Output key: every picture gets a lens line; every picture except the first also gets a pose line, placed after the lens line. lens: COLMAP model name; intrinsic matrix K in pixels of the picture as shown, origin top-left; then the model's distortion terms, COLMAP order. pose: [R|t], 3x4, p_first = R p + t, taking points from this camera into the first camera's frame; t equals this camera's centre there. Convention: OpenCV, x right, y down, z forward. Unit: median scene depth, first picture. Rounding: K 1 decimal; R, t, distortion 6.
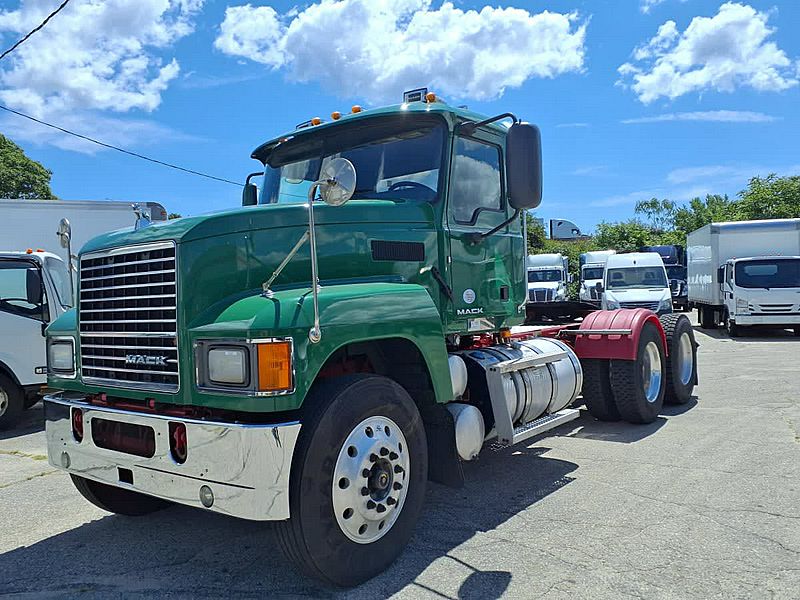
lens RADIAL K [[661.1, 0, 421.3], [0, 661.1, 295.6], [0, 0, 1]] dist [-0.003423, -0.006280]
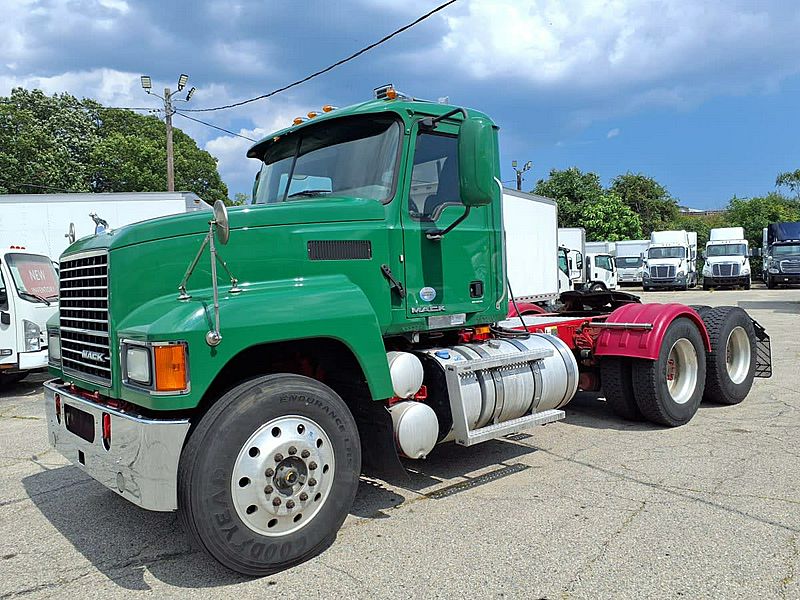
lens RADIAL K [[661.1, 0, 421.3], [0, 661.1, 295.6], [0, 0, 1]] dist [-0.003423, -0.006280]
pose [[0.982076, 0.007834, -0.188321, 0.297900], [-0.000795, 0.999299, 0.037423, -0.040292], [0.188482, -0.036602, 0.981394, 0.024022]]
